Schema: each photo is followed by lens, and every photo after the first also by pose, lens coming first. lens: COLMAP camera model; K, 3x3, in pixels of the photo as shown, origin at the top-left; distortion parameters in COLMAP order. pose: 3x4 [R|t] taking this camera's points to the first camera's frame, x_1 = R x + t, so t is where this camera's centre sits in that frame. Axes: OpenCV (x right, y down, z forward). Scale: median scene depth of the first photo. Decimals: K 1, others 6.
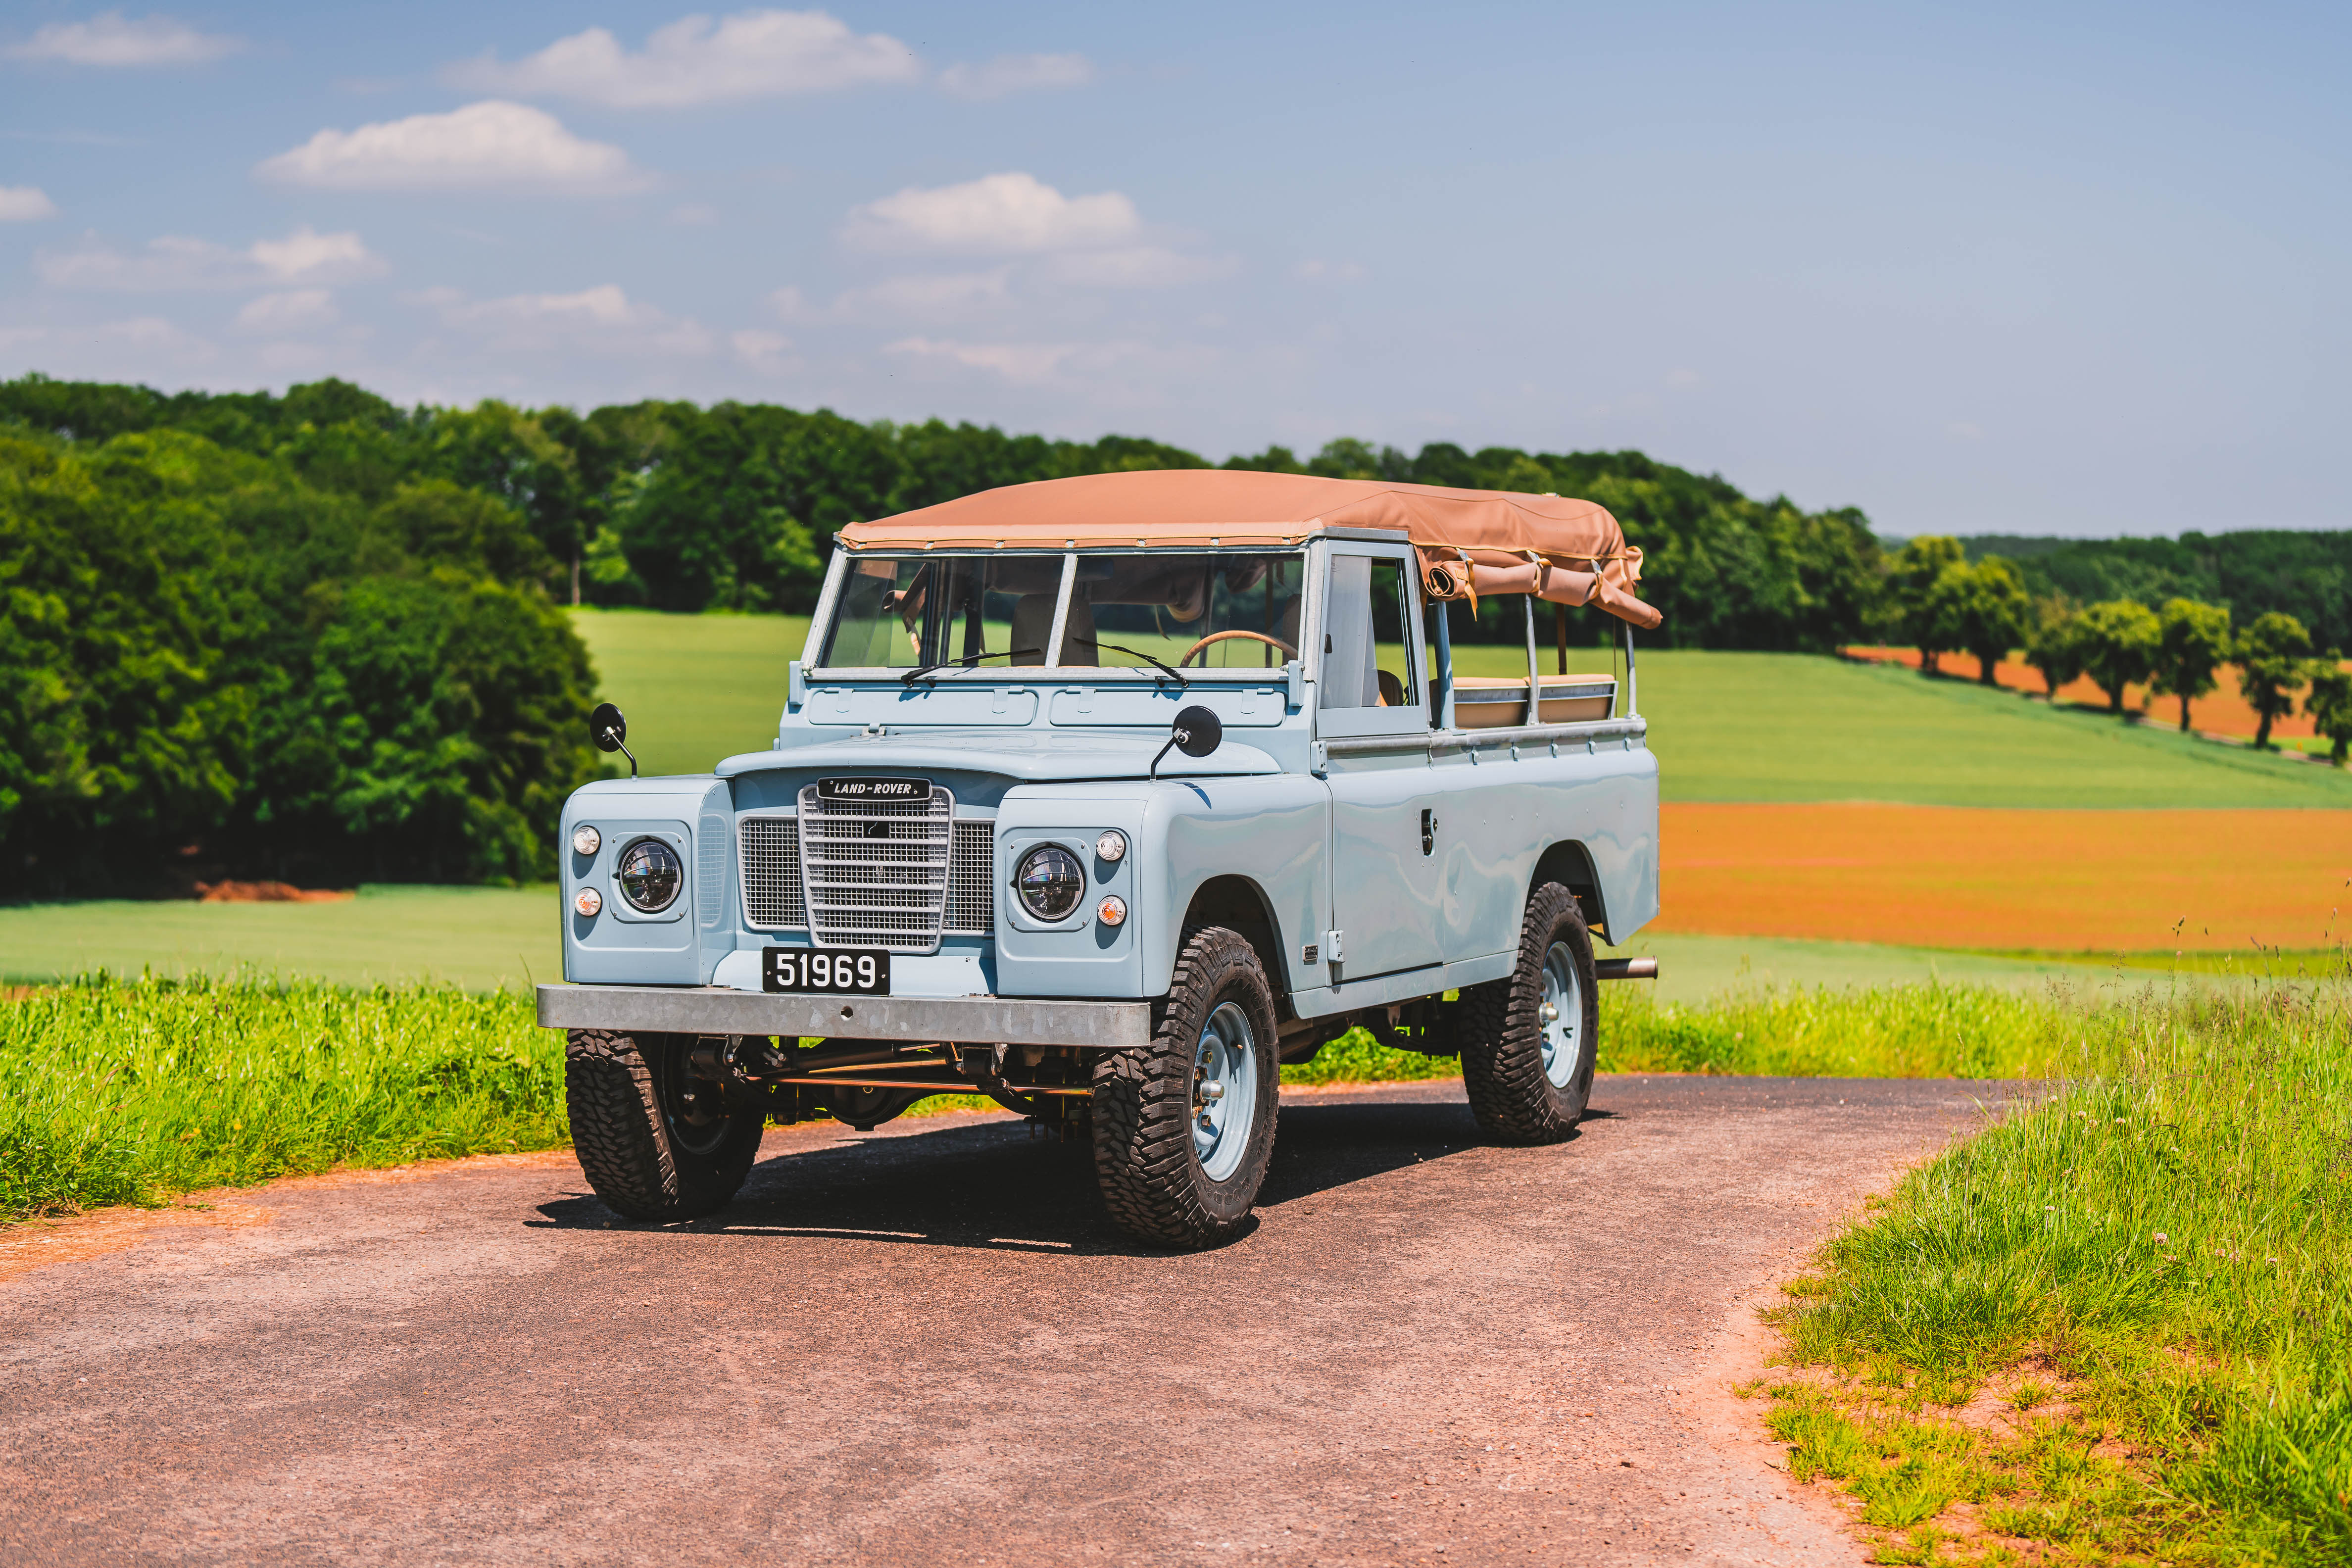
lens RADIAL K [[4702.1, 0, 1176.0], [0, 4702.1, 784.0], [0, 0, 1]] dist [-0.031901, -0.310926]
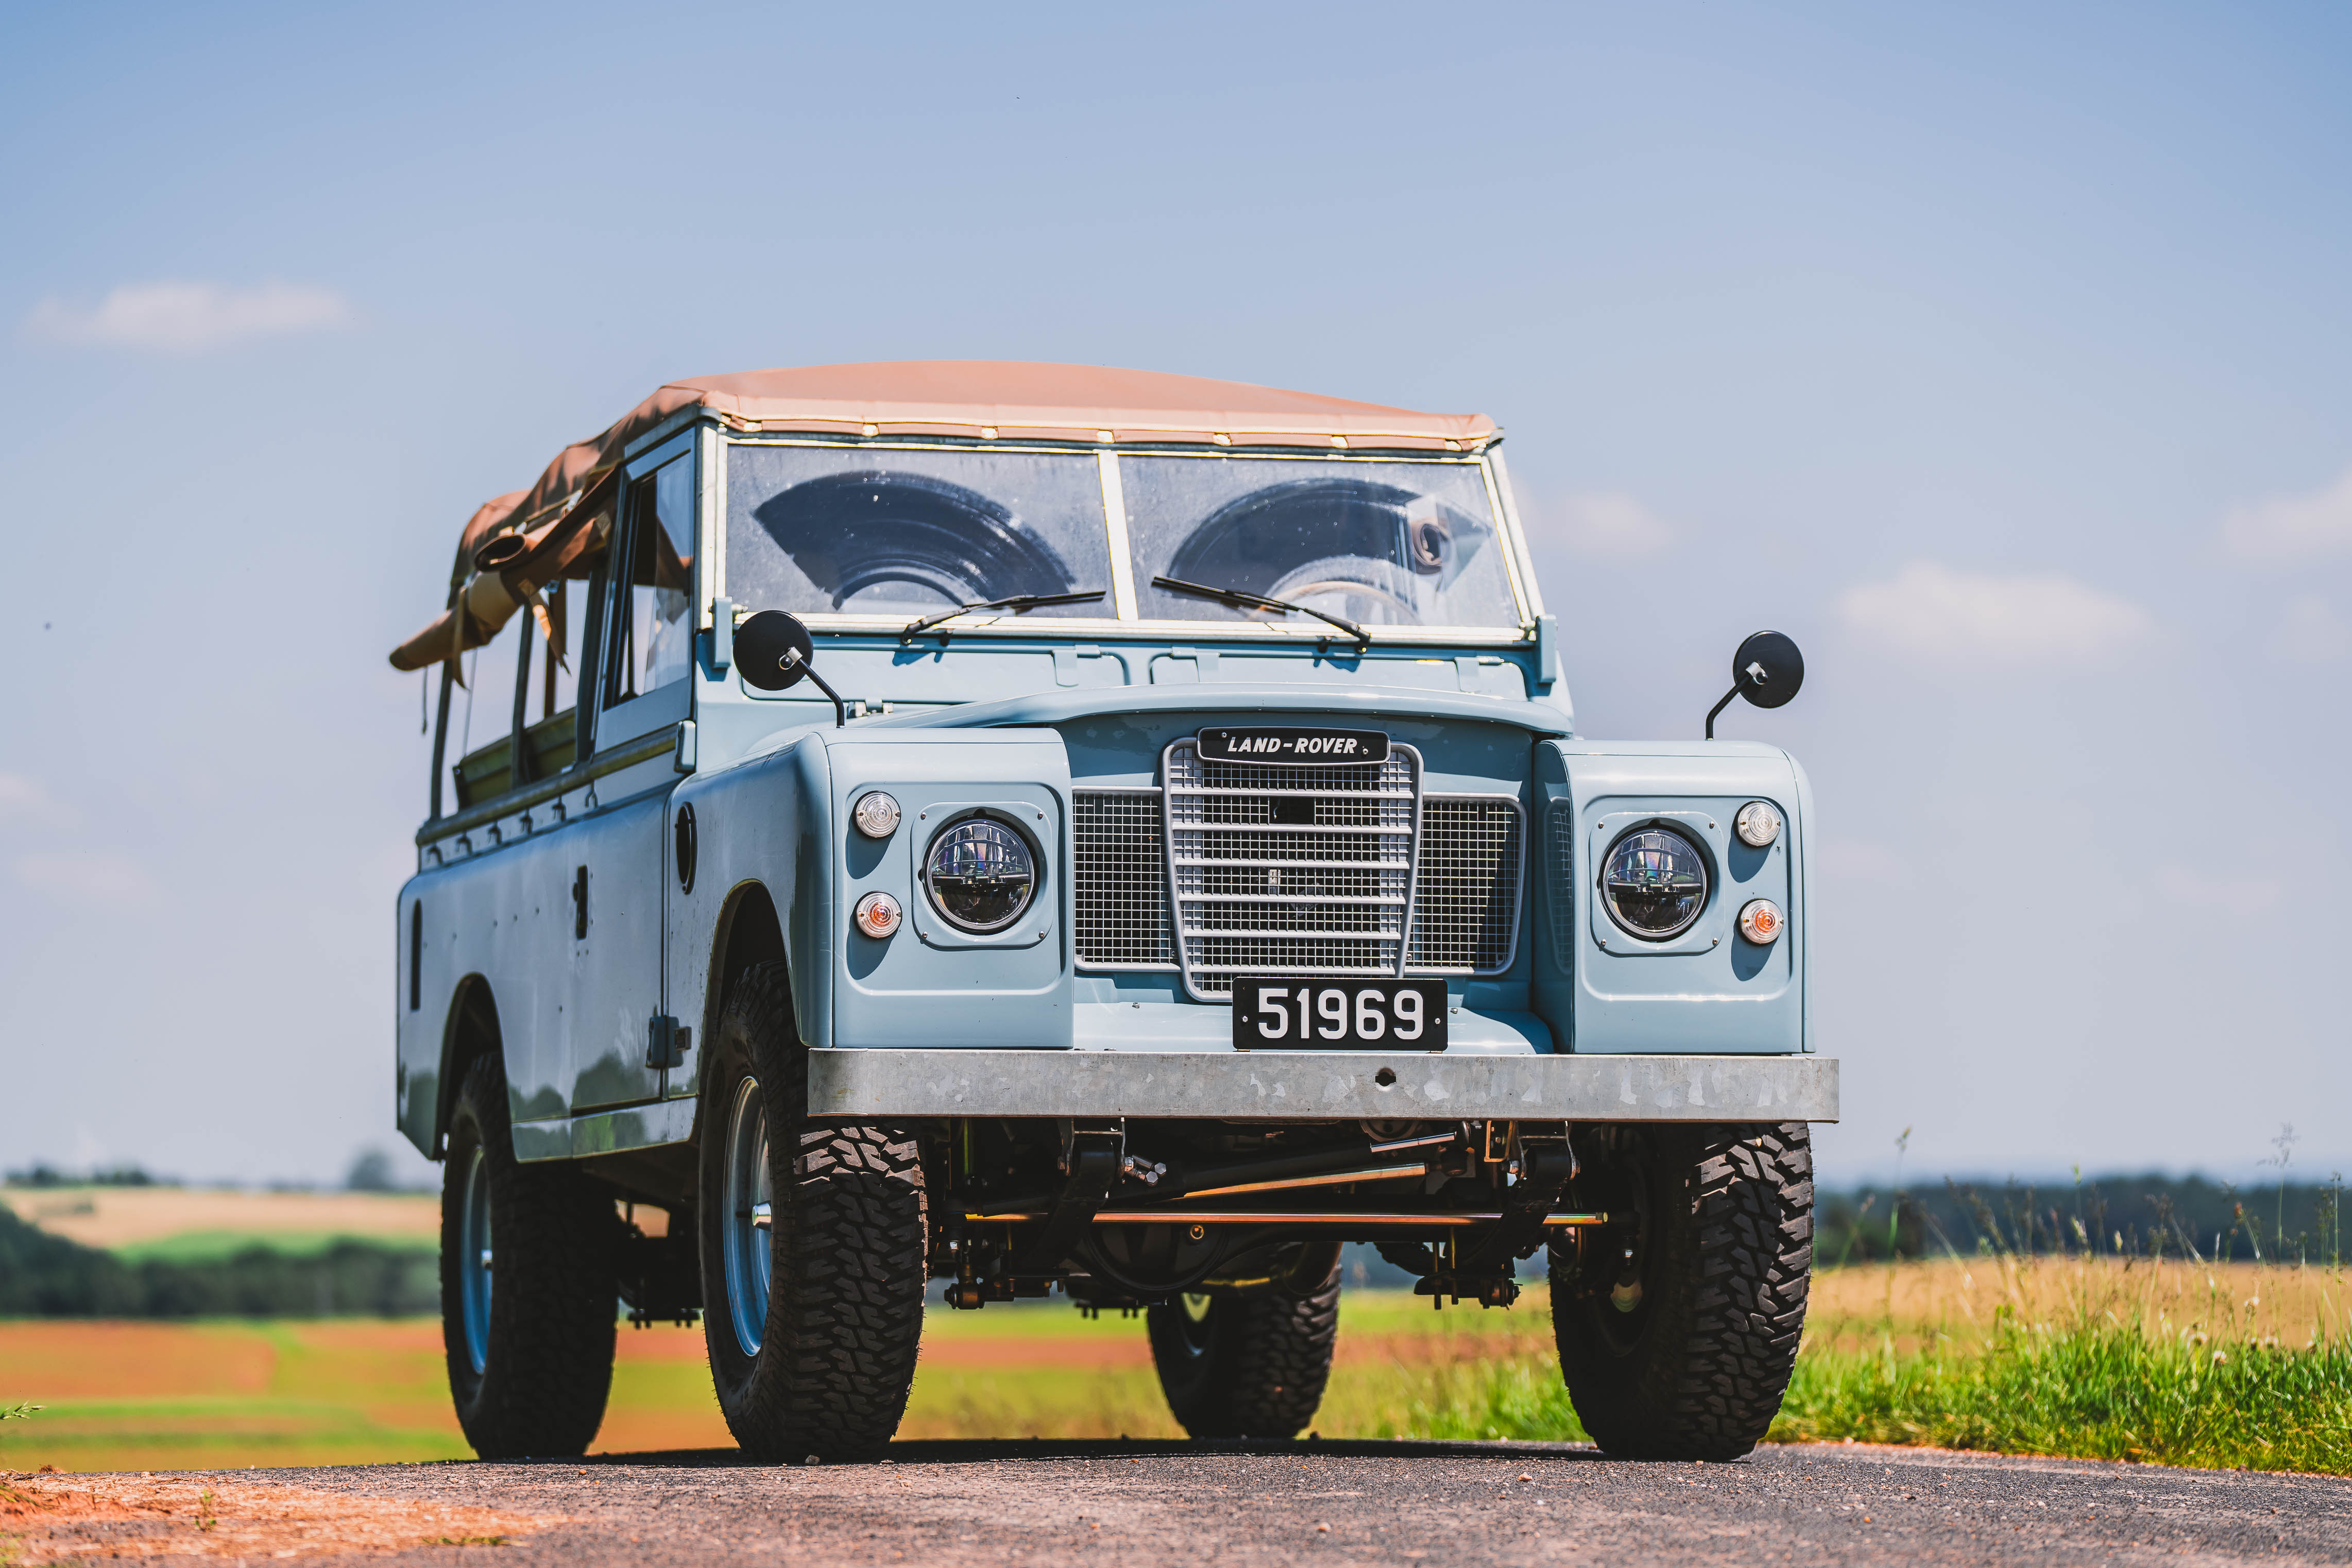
lens RADIAL K [[7537.7, 0, 1135.7], [0, 7537.7, 789.2], [0, 0, 1]] dist [0.039727, -1.149076]
pose [[0.811385, 0.039933, 0.583147, -0.671853], [0.016577, 0.995690, -0.091248, 0.098954], [-0.584277, 0.083704, 0.807226, 0.186007]]
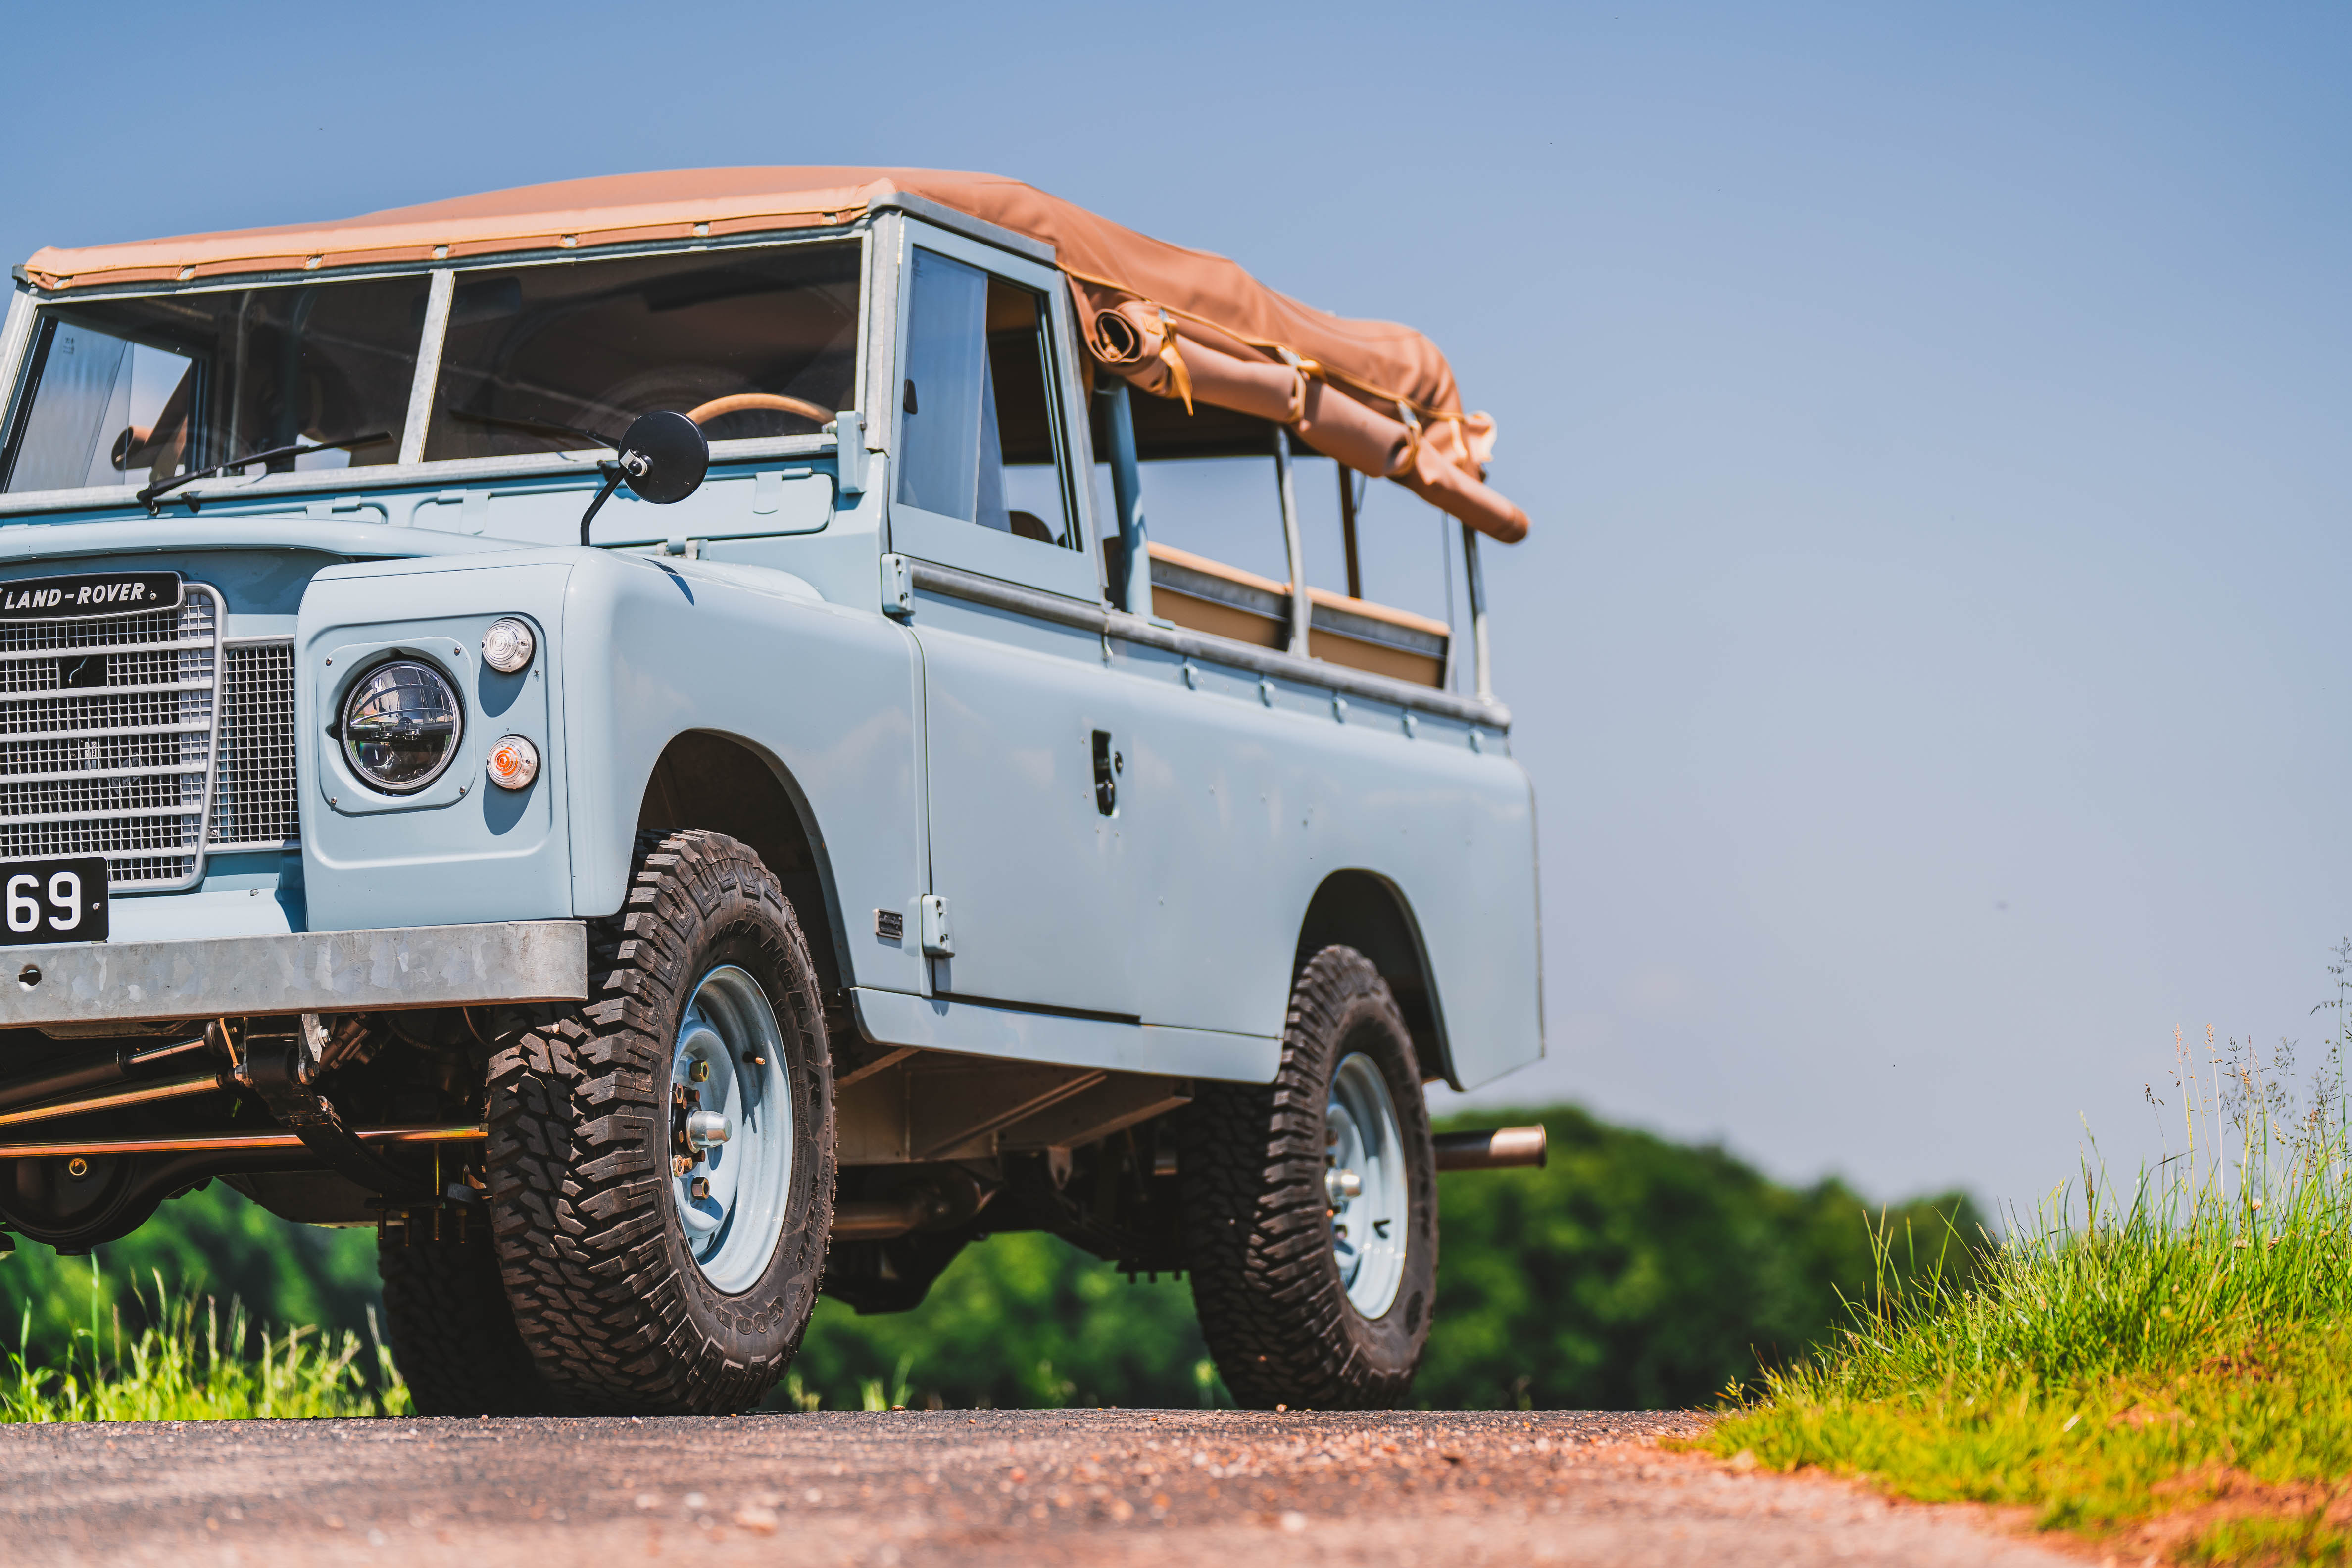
lens RADIAL K [[8357.6, 0, 1176.0], [0, 8357.6, 784.0], [0, 0, 1]] dist [-0.046614, 3.619079]
pose [[0.998392, -0.024928, 0.050916, 0.013229], [0.030425, 0.993443, -0.110202, 0.132668], [-0.047835, 0.111574, 0.992604, 0.030234]]
